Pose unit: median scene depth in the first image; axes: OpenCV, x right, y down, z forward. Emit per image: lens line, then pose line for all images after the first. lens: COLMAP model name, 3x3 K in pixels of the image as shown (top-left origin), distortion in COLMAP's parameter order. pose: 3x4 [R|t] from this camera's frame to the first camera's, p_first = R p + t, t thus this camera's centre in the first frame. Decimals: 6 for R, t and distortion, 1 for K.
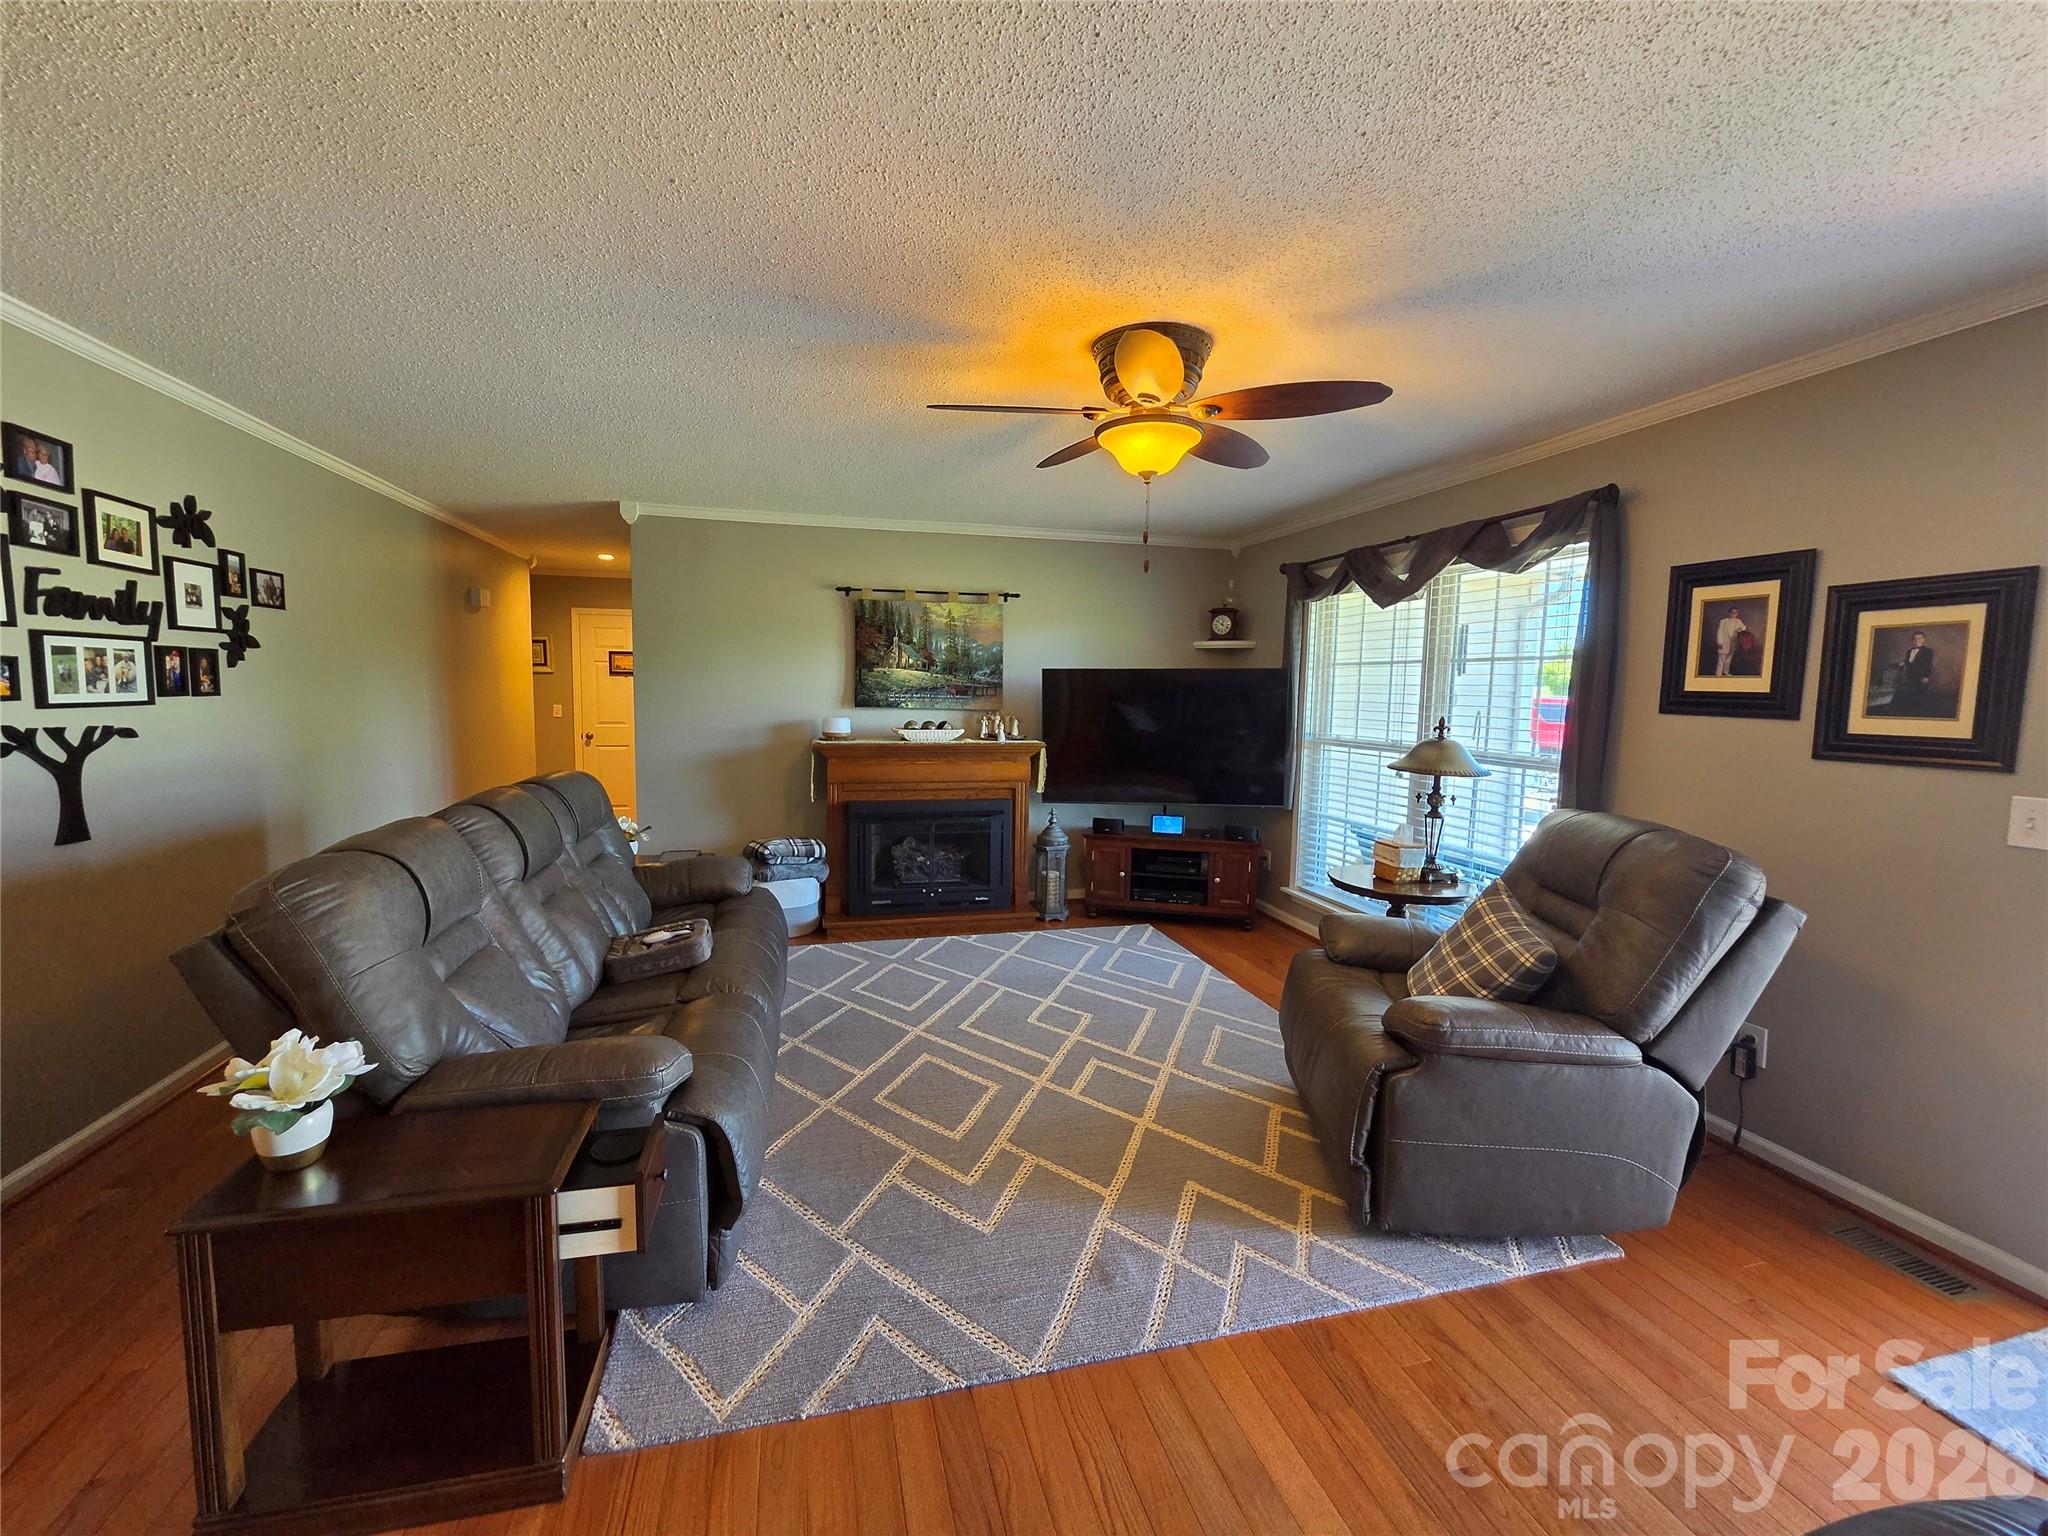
lens RADIAL K [[833.6, 0, 1010.6], [0, 833.6, 762.0], [0, 0, 1]] dist [-0.002359, -0.000944]
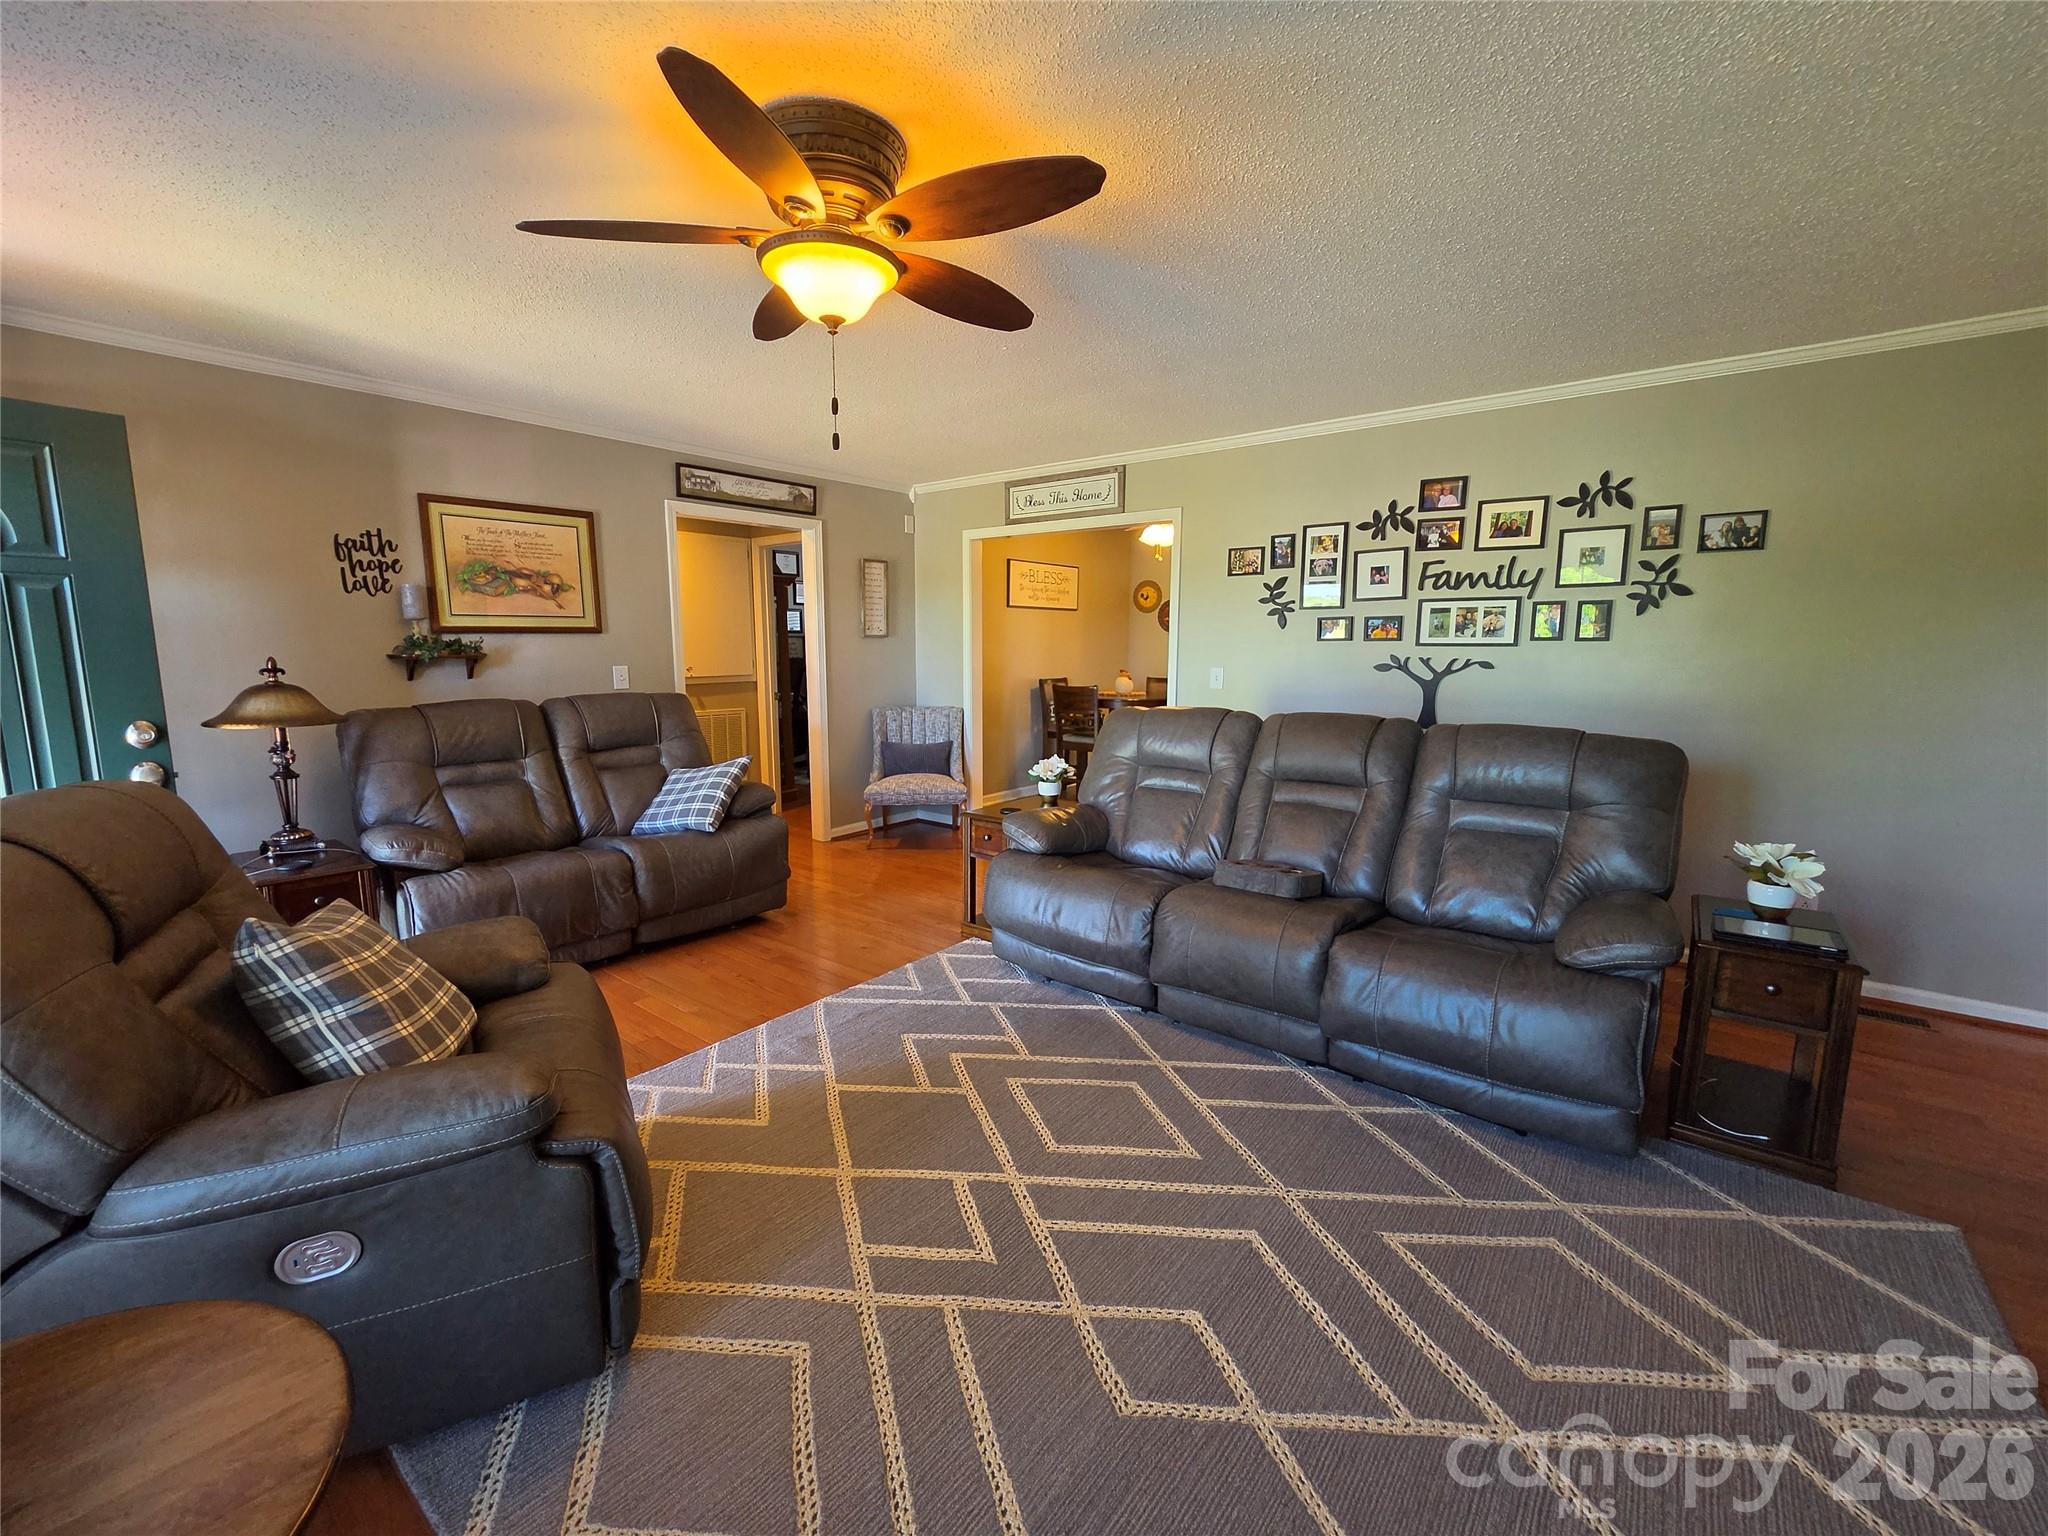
lens RADIAL K [[833.6, 0, 1015.0], [0, 833.6, 771.2], [0, 0, 1]] dist [-0.002359, -0.000944]
pose [[-0.791300, 0.076607, -0.606610, 0.507800], [-0.070484, 0.974077, 0.214958, -0.114019], [0.607352, 0.212852, -0.765387, 1.717792]]
